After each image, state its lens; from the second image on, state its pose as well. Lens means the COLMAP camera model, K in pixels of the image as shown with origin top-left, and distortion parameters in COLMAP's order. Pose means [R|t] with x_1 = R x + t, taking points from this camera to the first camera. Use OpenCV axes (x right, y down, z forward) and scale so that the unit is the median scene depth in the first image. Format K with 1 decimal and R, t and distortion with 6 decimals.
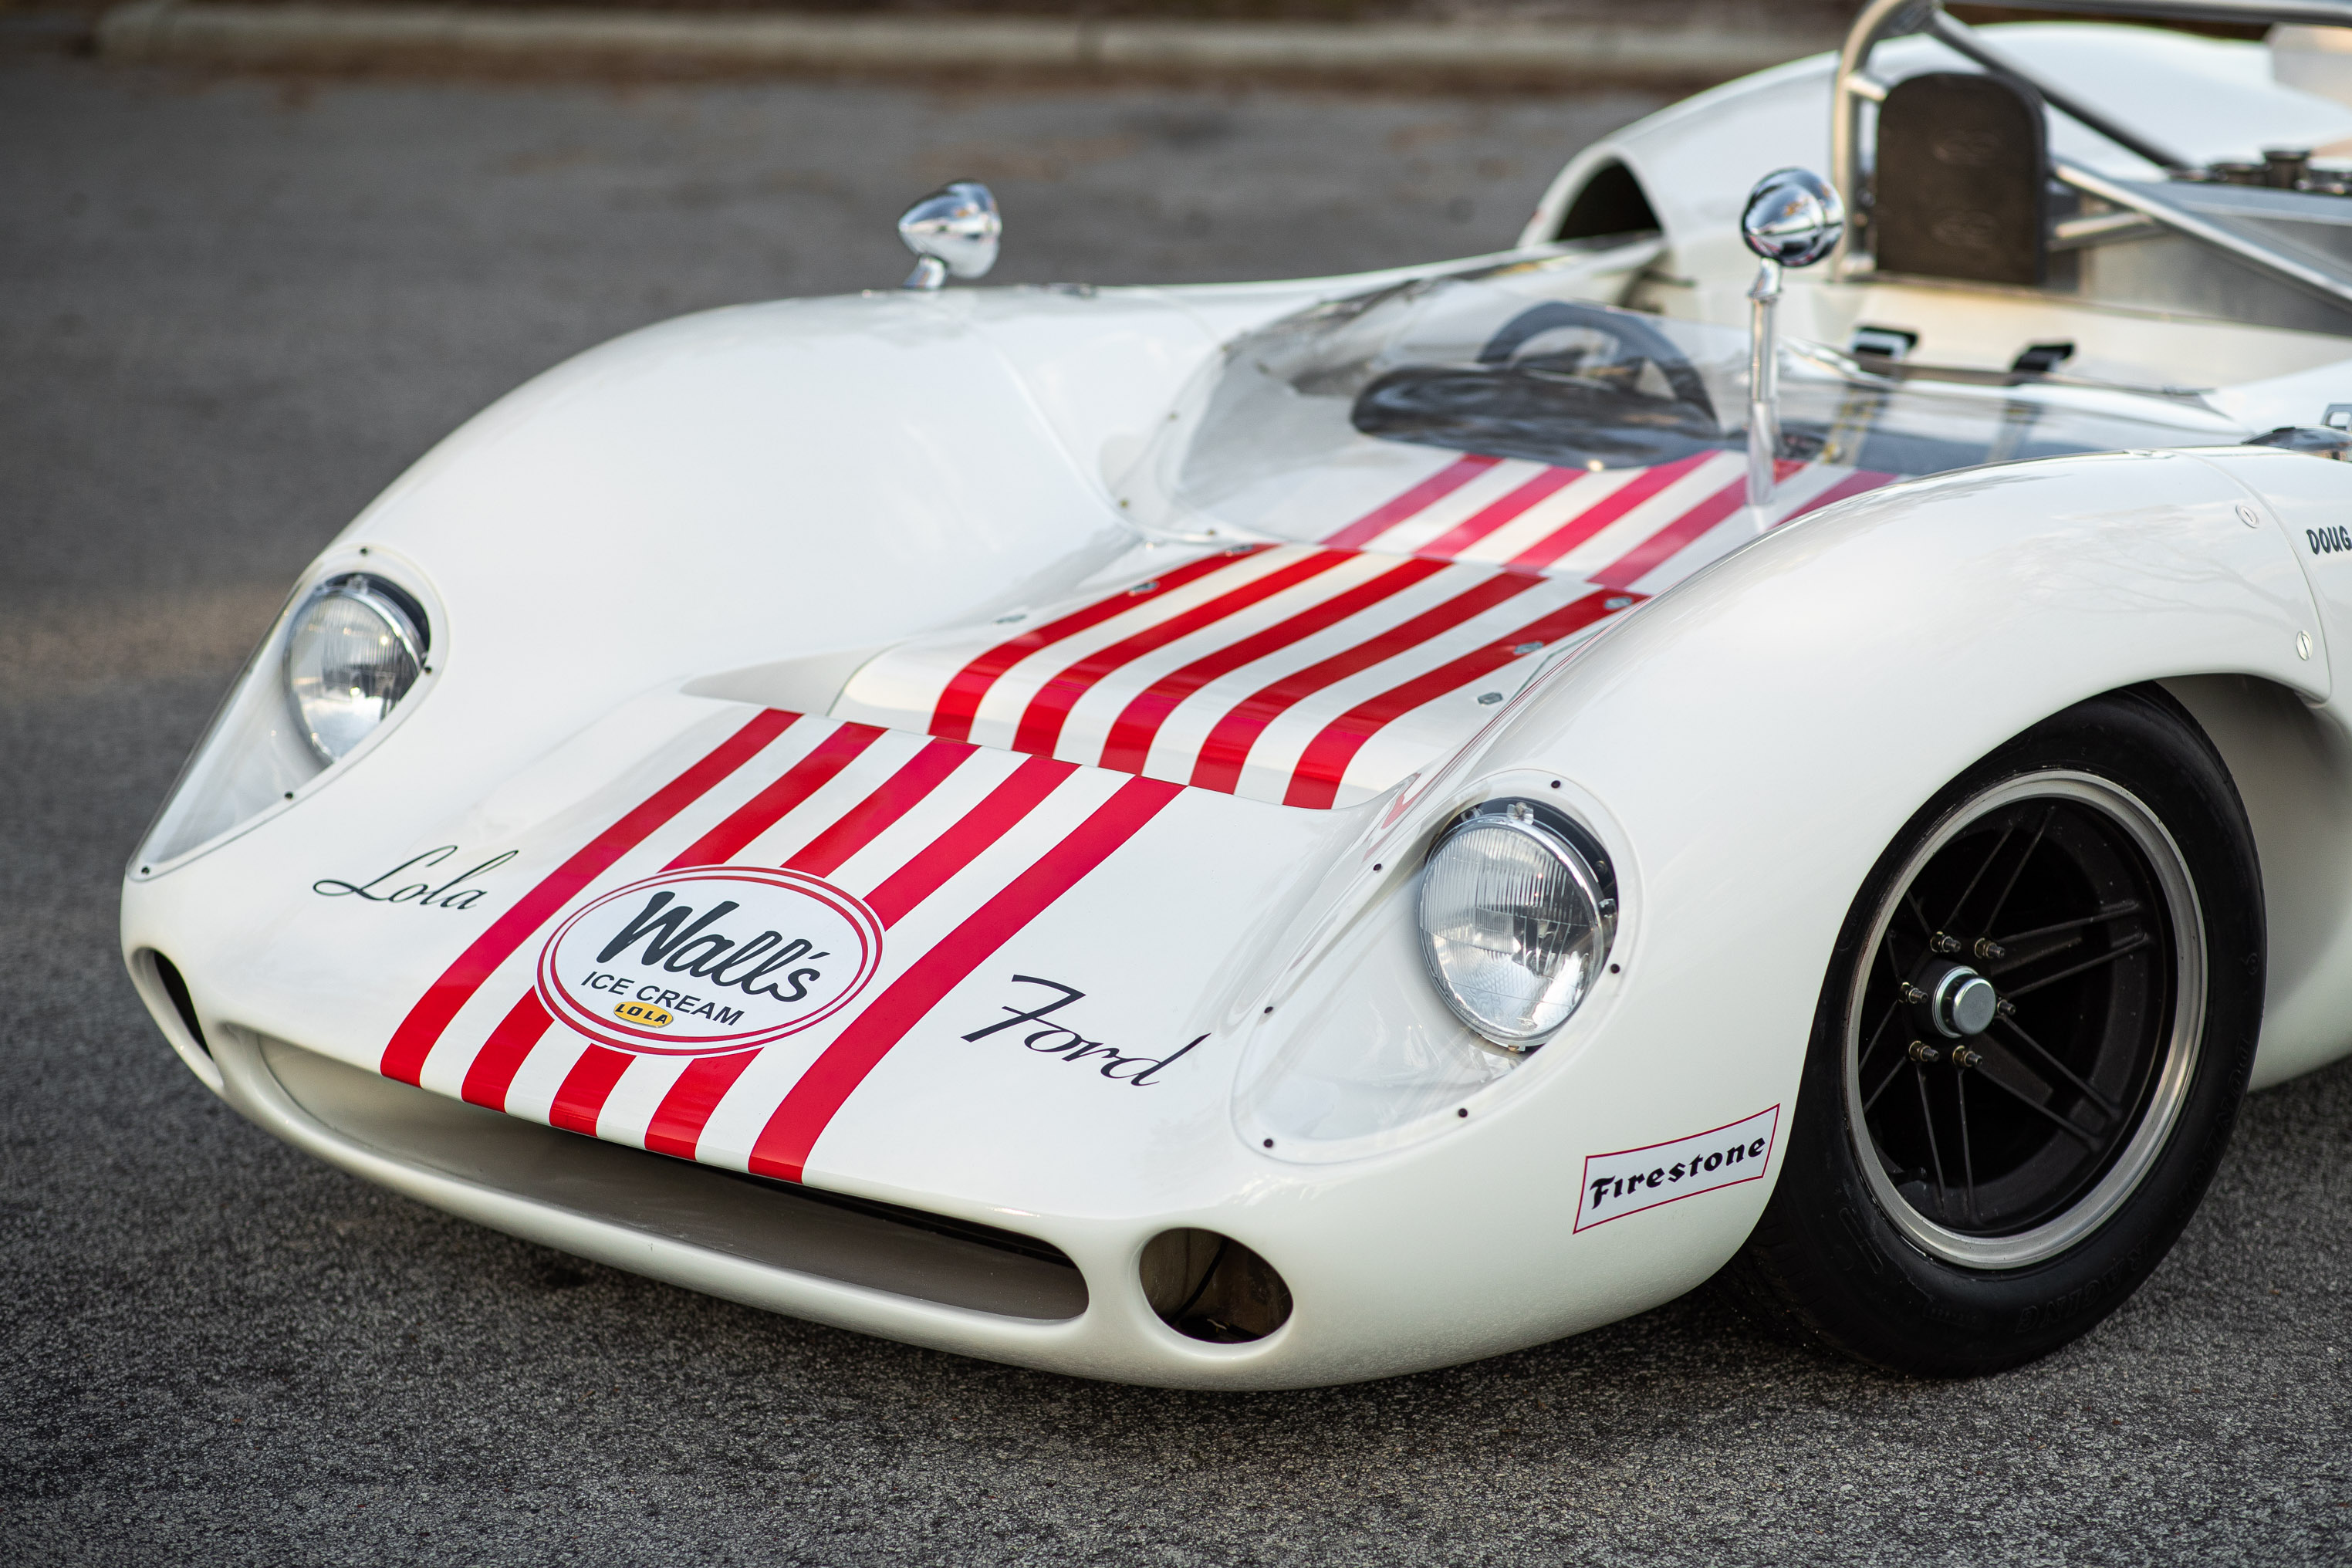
lens RADIAL K [[5626.6, 0, 1169.1], [0, 5626.6, 838.8], [0, 0, 1]] dist [0.139309, 0.000000]
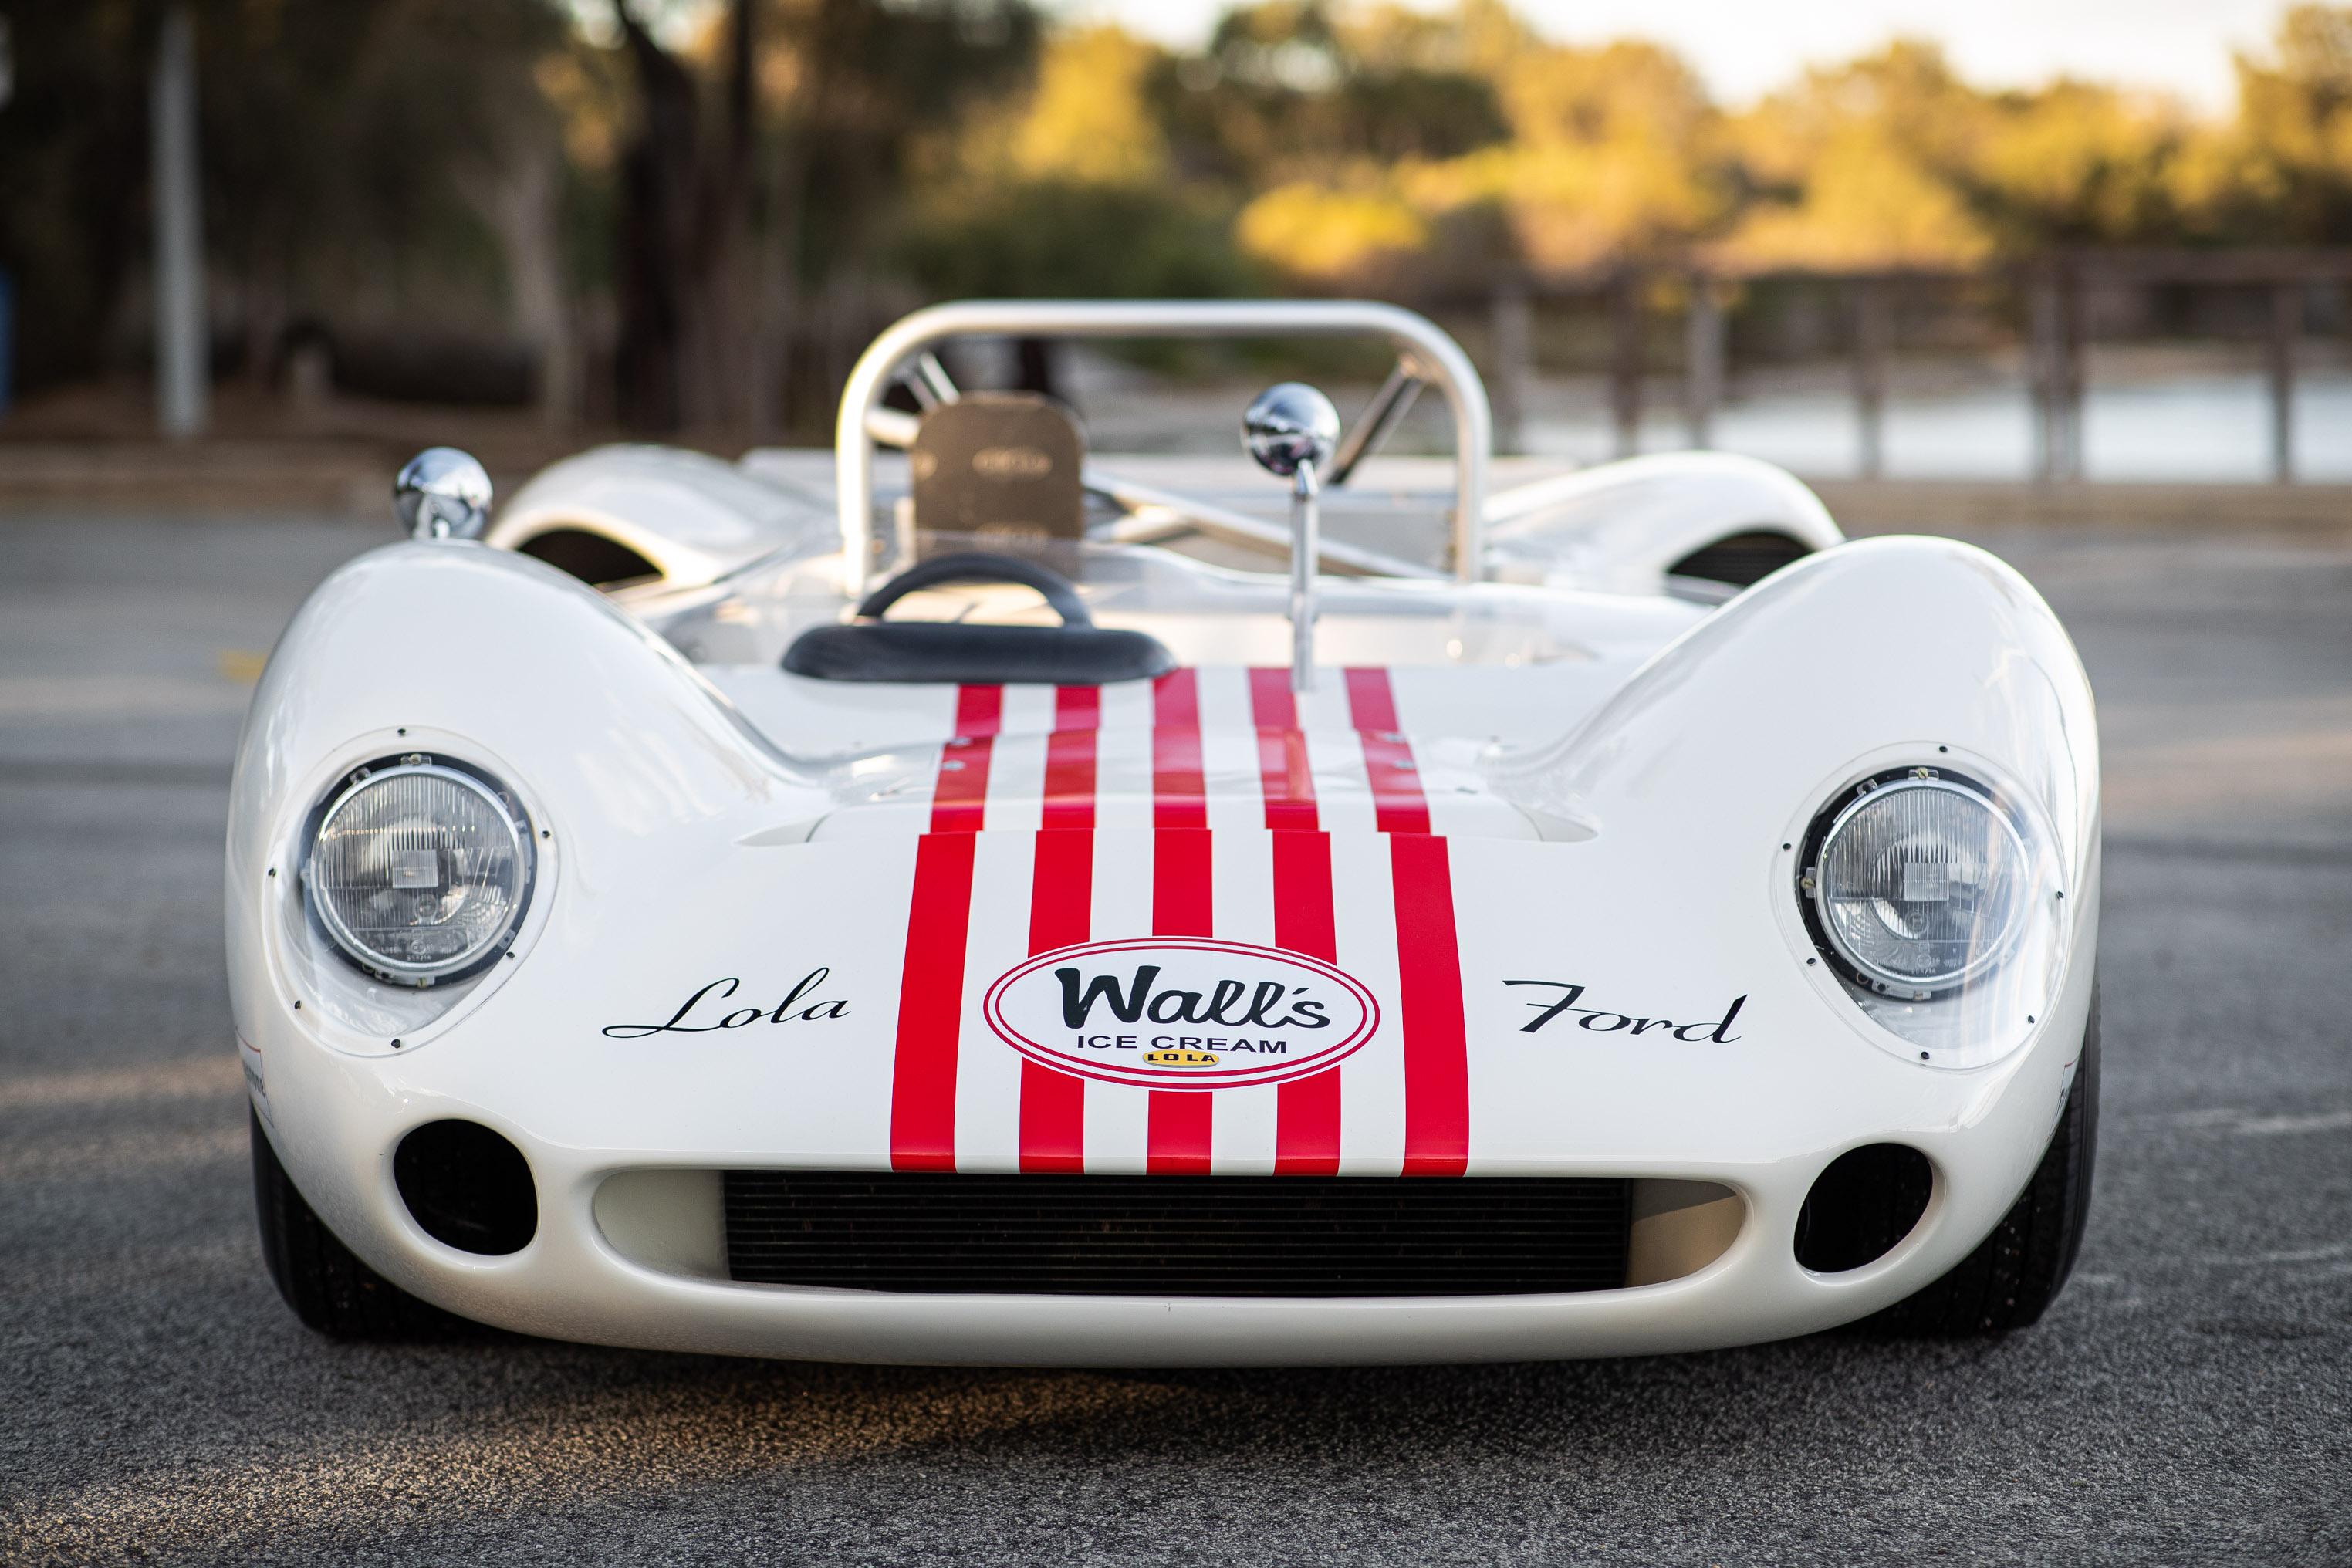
lens RADIAL K [[5626.6, 0, 1168.1], [0, 5626.6, 773.5], [0, 0, 1]] dist [0.139309, 0.000000]
pose [[0.778778, -0.042413, 0.625864, -0.704594], [0.157056, 0.979119, -0.129076, 0.108235], [-0.607320, 0.198817, 0.769177, 0.229647]]
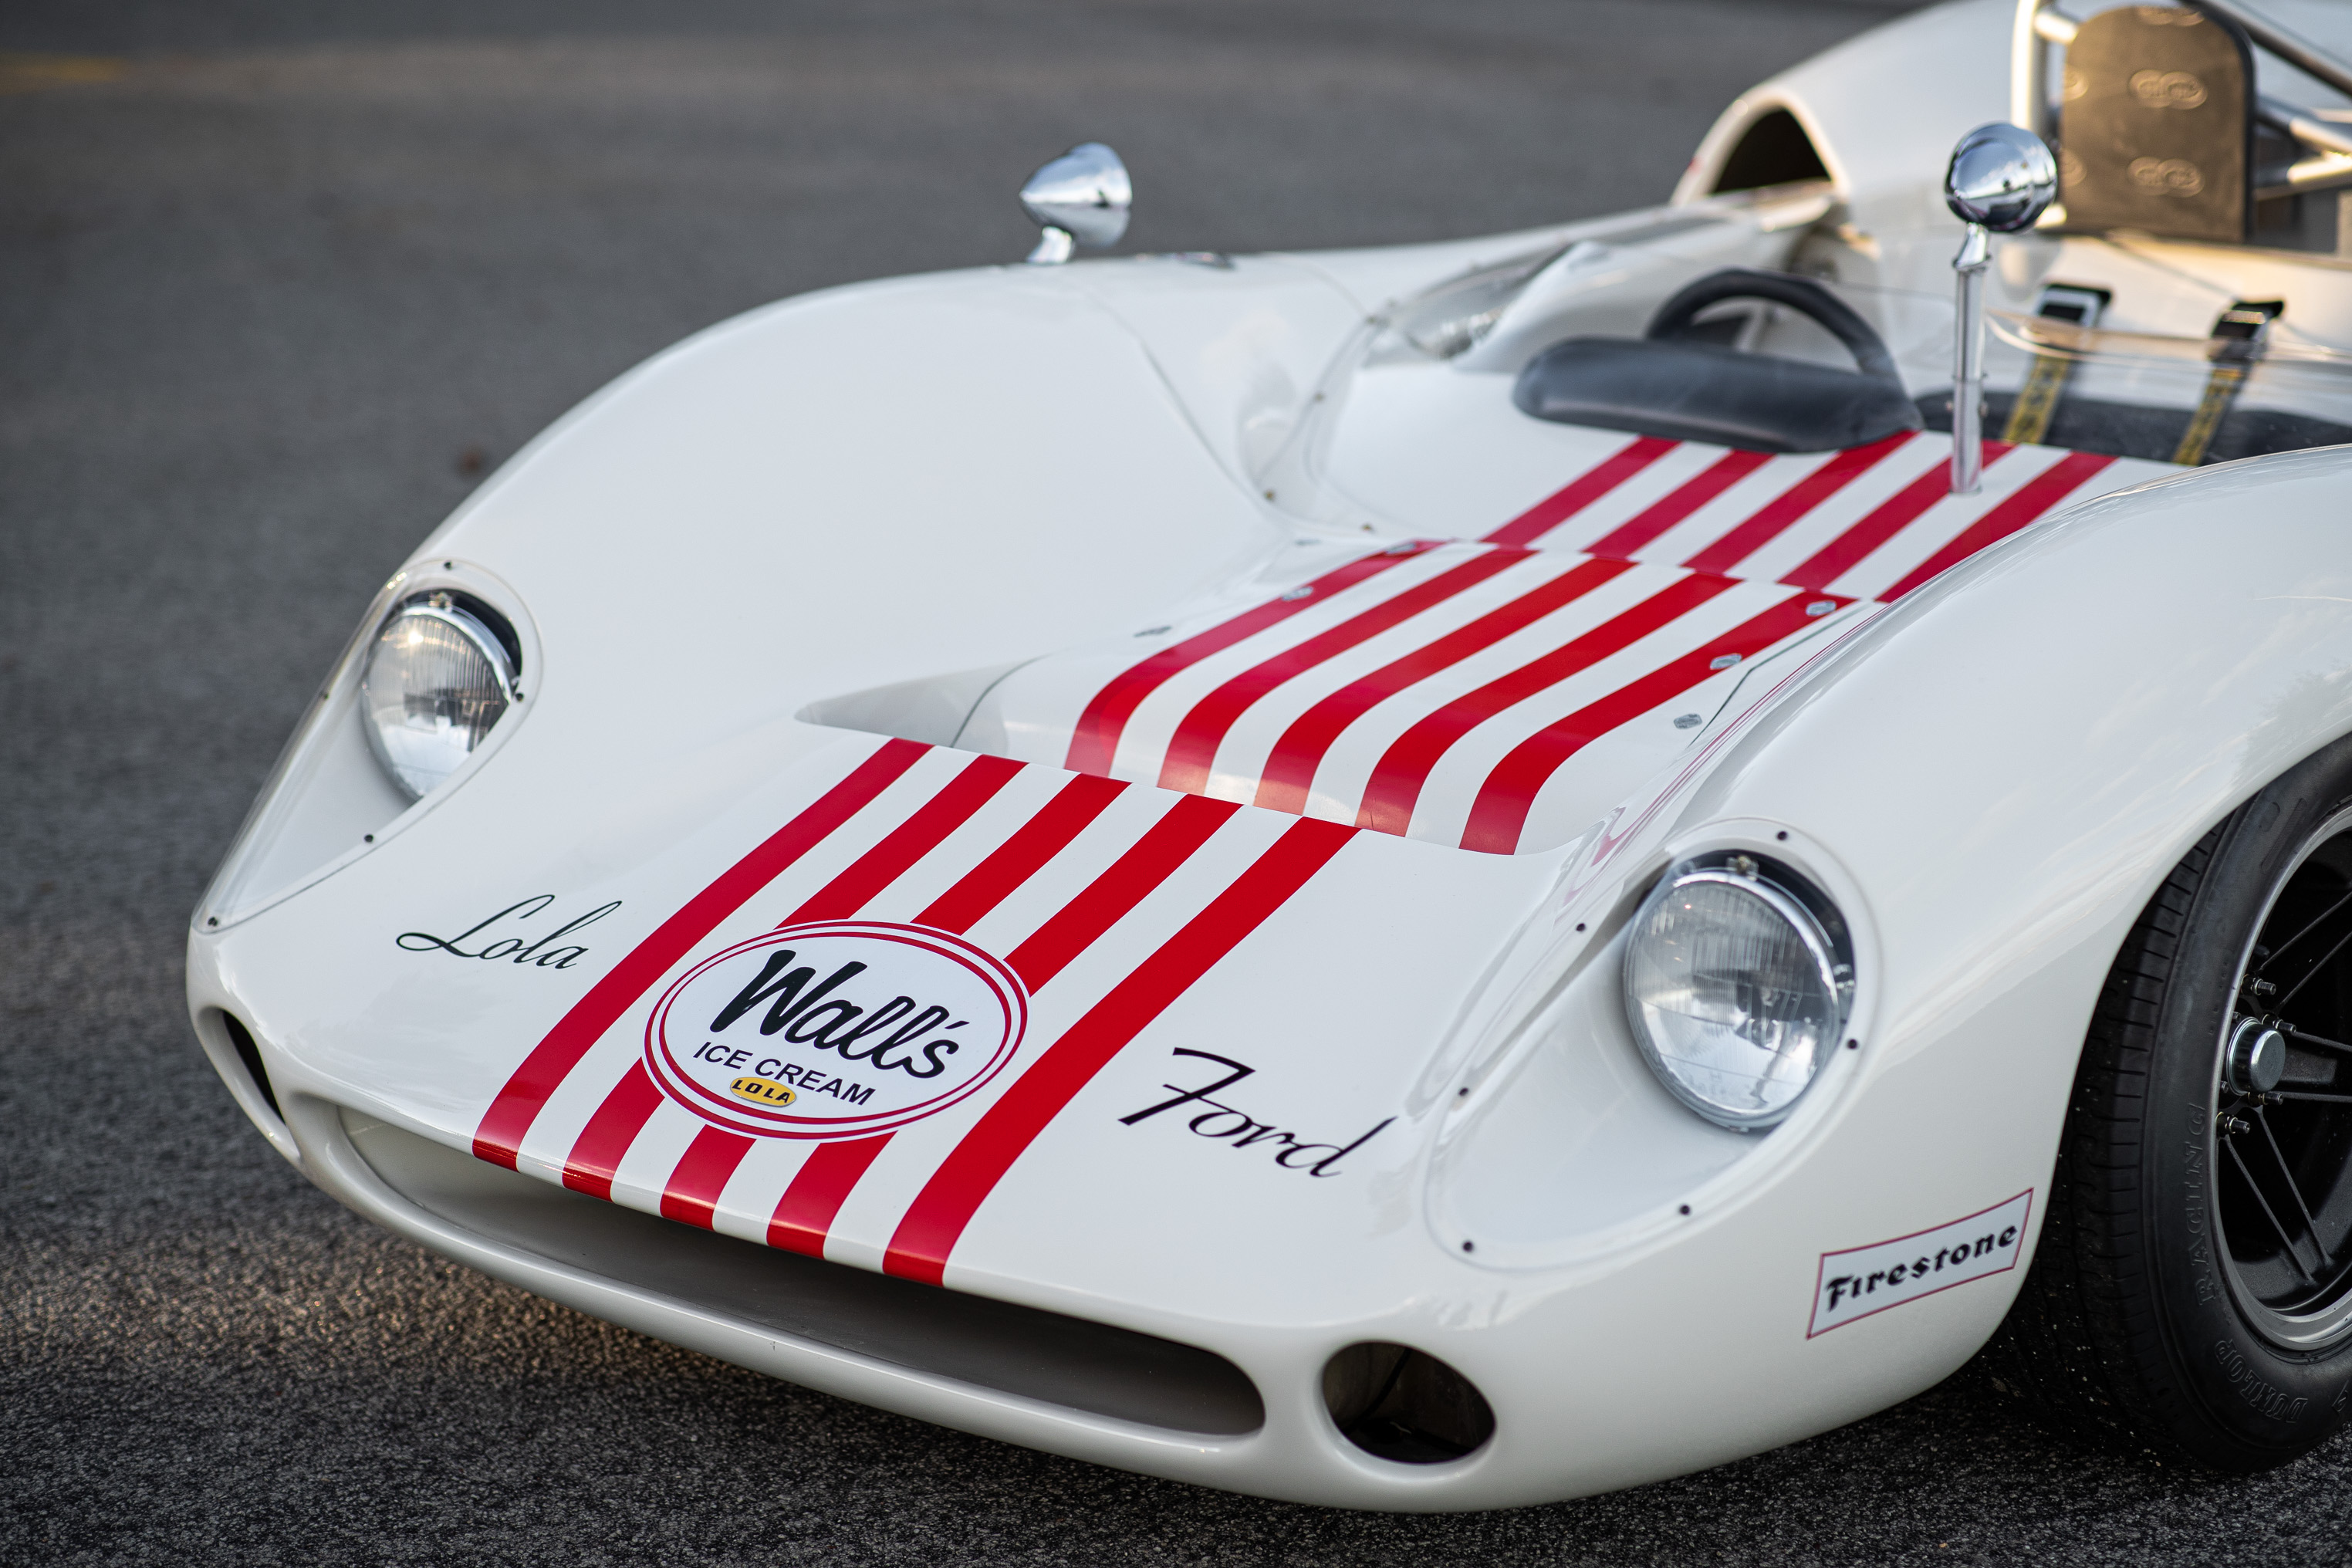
lens RADIAL K [[5626.6, 0, 1185.0], [0, 5626.6, 768.3], [0, 0, 1]] dist [0.139309, 0.000000]
pose [[0.999921, -0.008675, -0.009089, -0.017000], [0.008730, 0.999944, 0.005951, -0.025206], [0.009037, -0.006030, 0.999941, 0.097831]]
